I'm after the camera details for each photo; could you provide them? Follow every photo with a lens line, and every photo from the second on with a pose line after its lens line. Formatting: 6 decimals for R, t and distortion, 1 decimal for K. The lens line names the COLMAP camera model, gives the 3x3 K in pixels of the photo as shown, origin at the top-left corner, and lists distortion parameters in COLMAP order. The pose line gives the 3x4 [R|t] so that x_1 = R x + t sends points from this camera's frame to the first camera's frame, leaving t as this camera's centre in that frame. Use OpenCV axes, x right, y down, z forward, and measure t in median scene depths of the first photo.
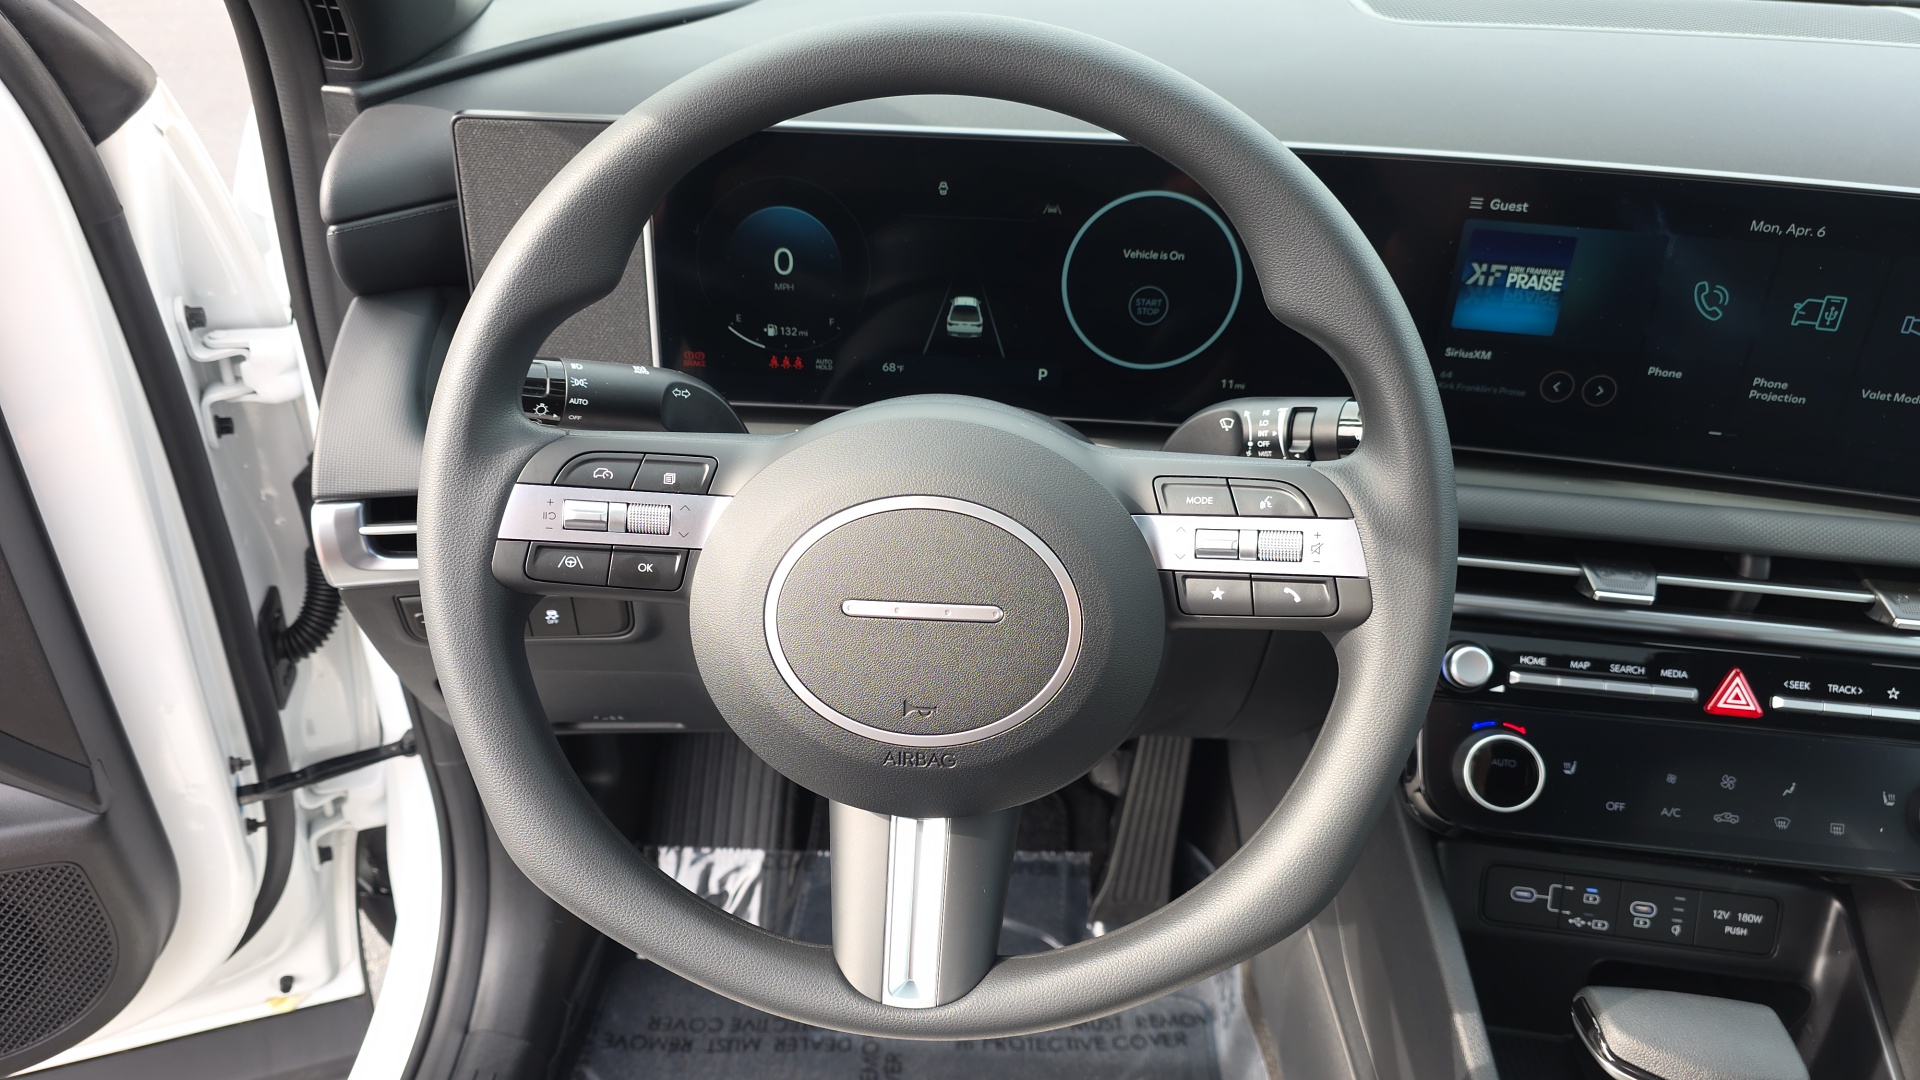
lens RADIAL K [[1330.4, 0, 957.3], [0, 1330.4, 575.5], [0, 0, 1]] dist [0.050338, -0.060880]
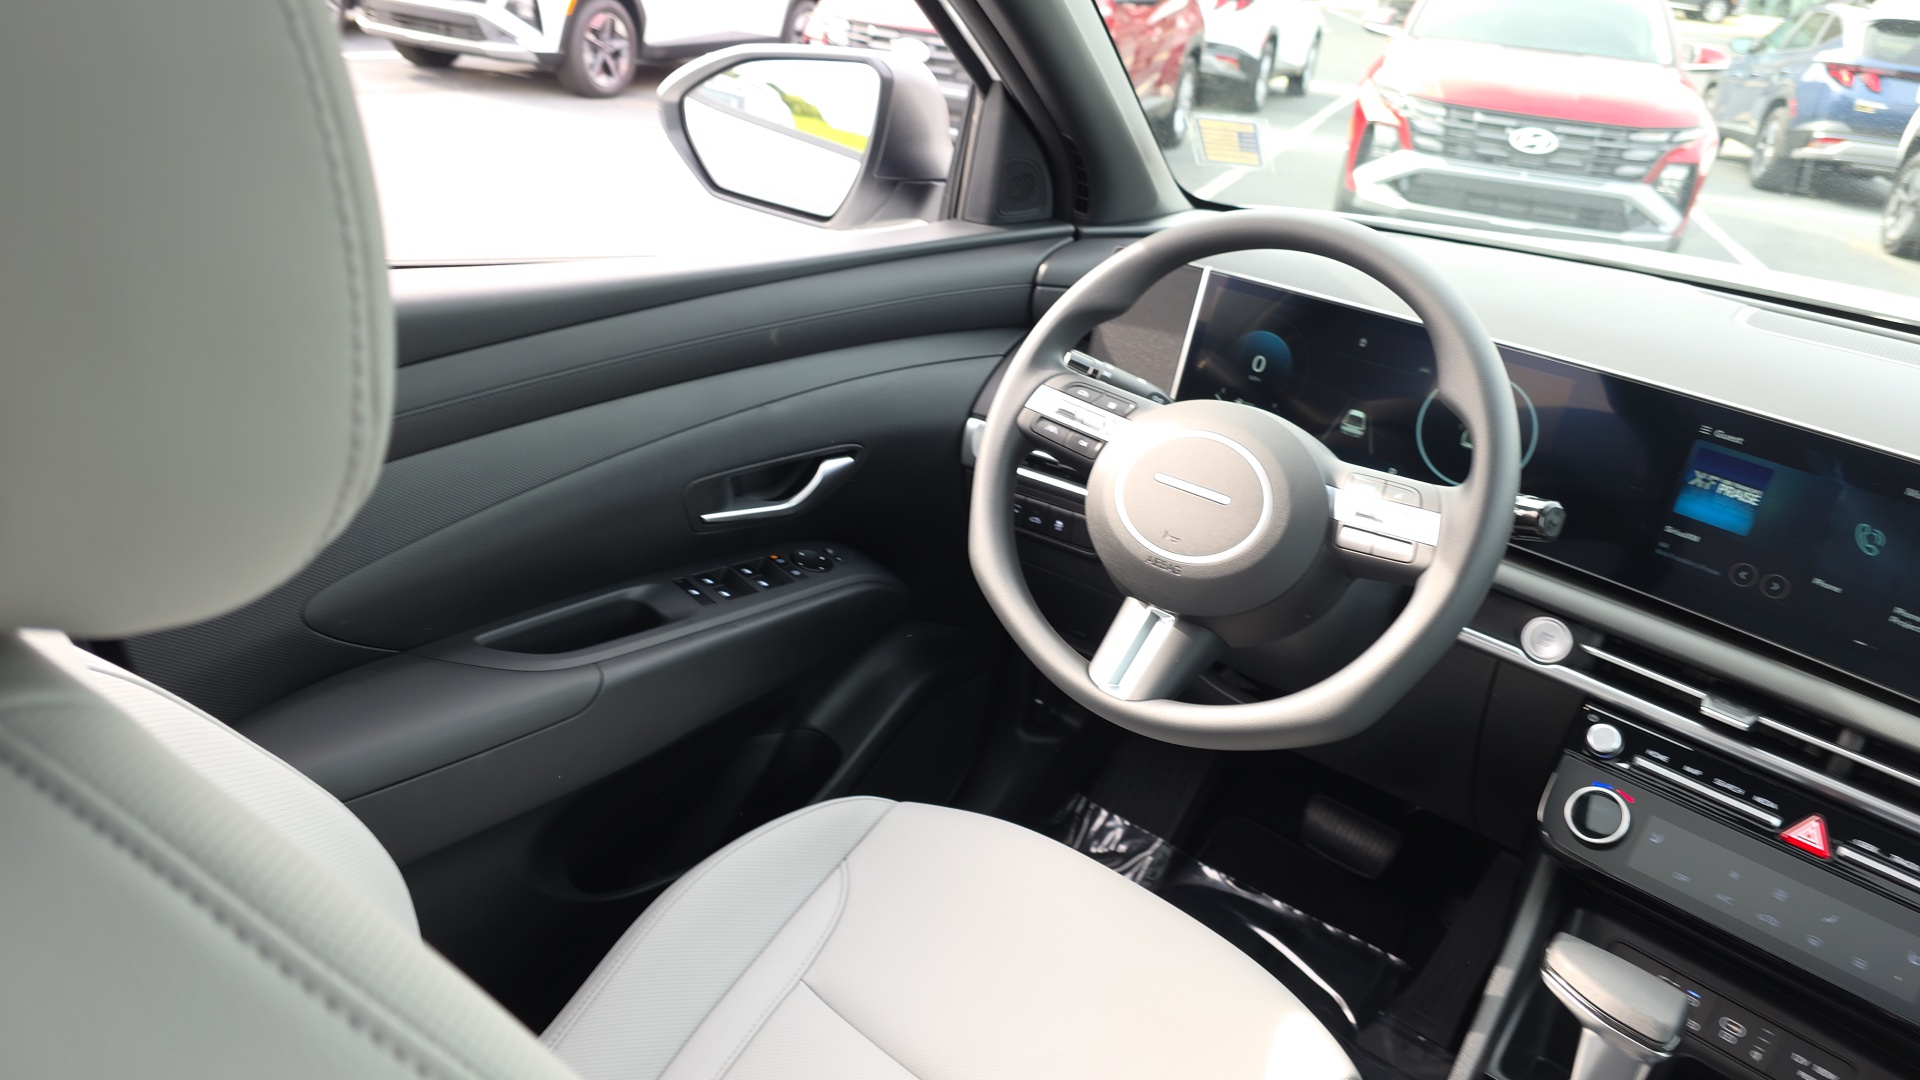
lens RADIAL K [[1334.2, 0, 960.0], [0, 1334.2, 540.0], [0, 0, 1]] dist [0.050175, -0.056340]
pose [[0.806963, 0.301218, -0.508014, 0.514039], [-0.412567, 0.902998, -0.119932, 0.337704], [0.422610, 0.306370, 0.852959, -0.547489]]
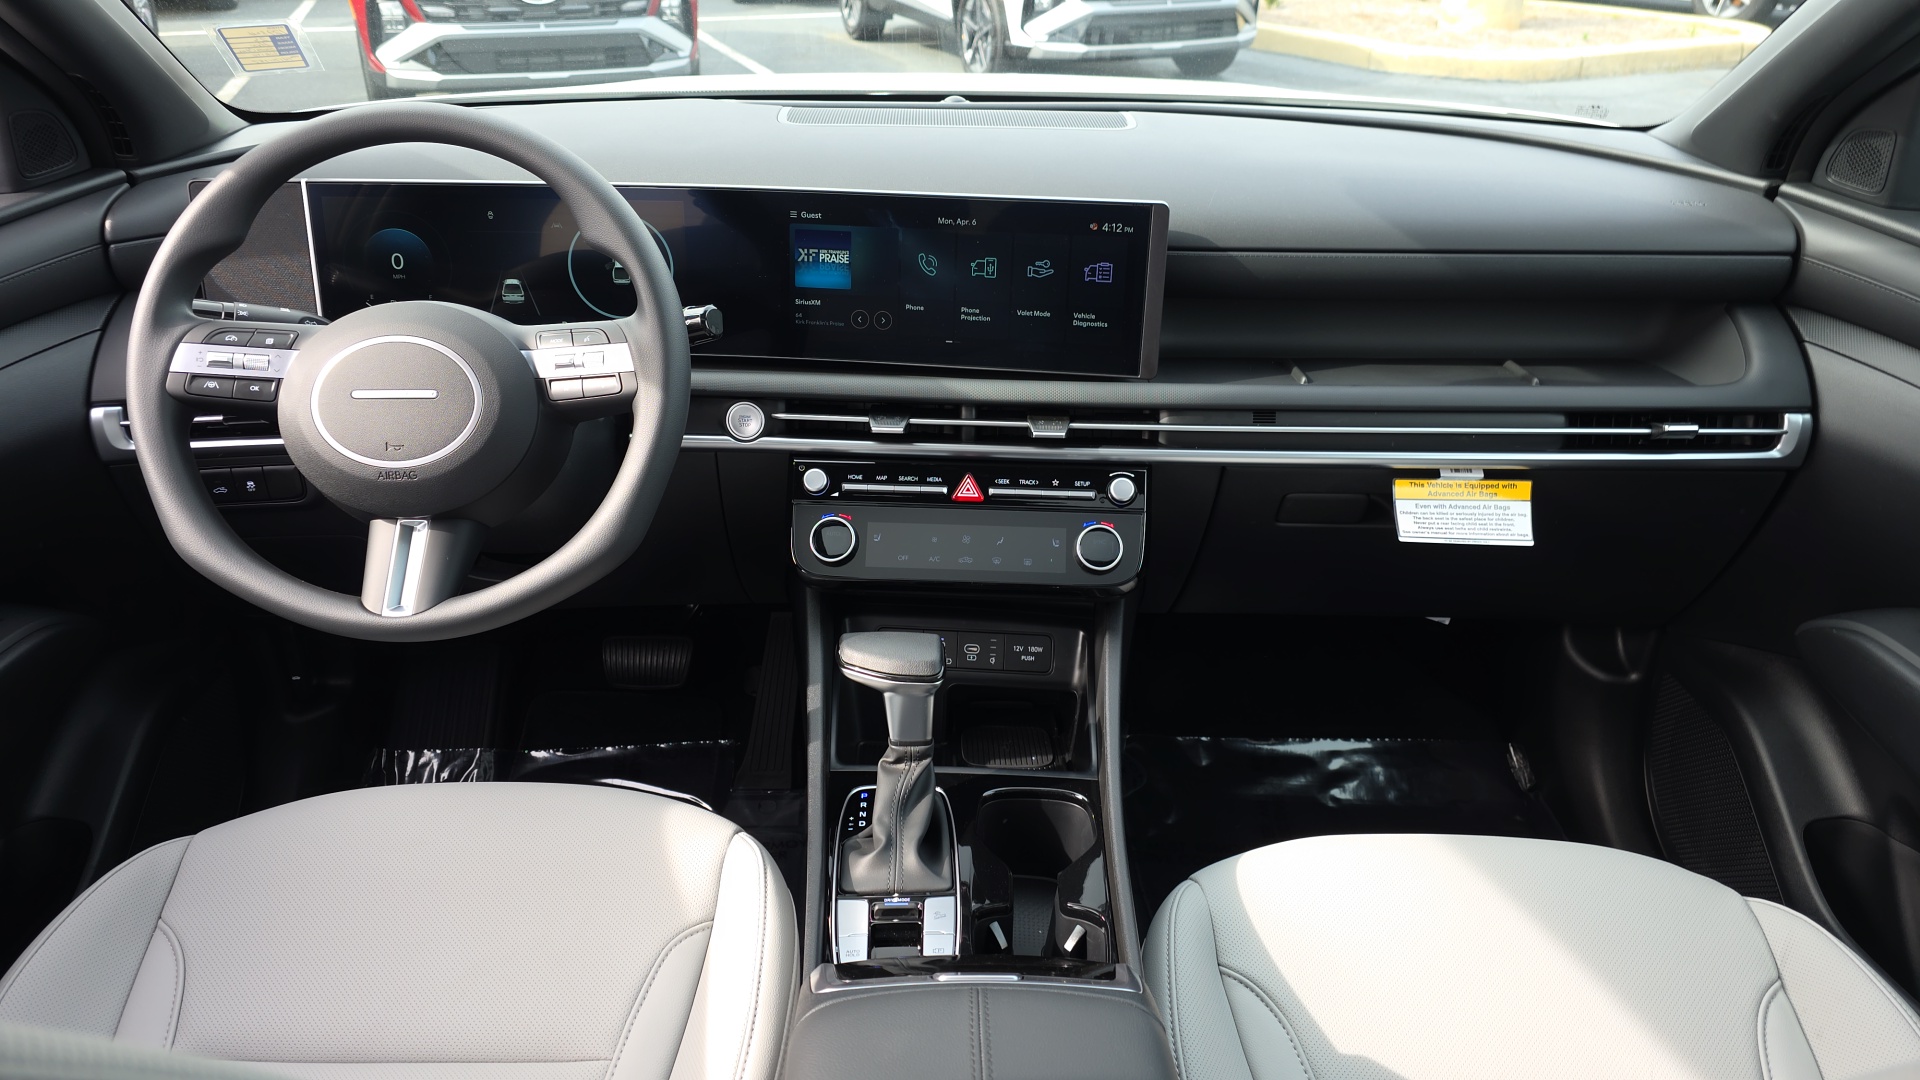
lens RADIAL K [[1321.4, 0, 971.4], [0, 1321.4, 508.3], [0, 0, 1]] dist [0.086788, -0.105381]
pose [[0.997342, -0.042056, 0.059494, 0.501893], [0.051281, 0.985263, -0.163180, 0.402409], [-0.051755, 0.165797, 0.984801, -0.672828]]
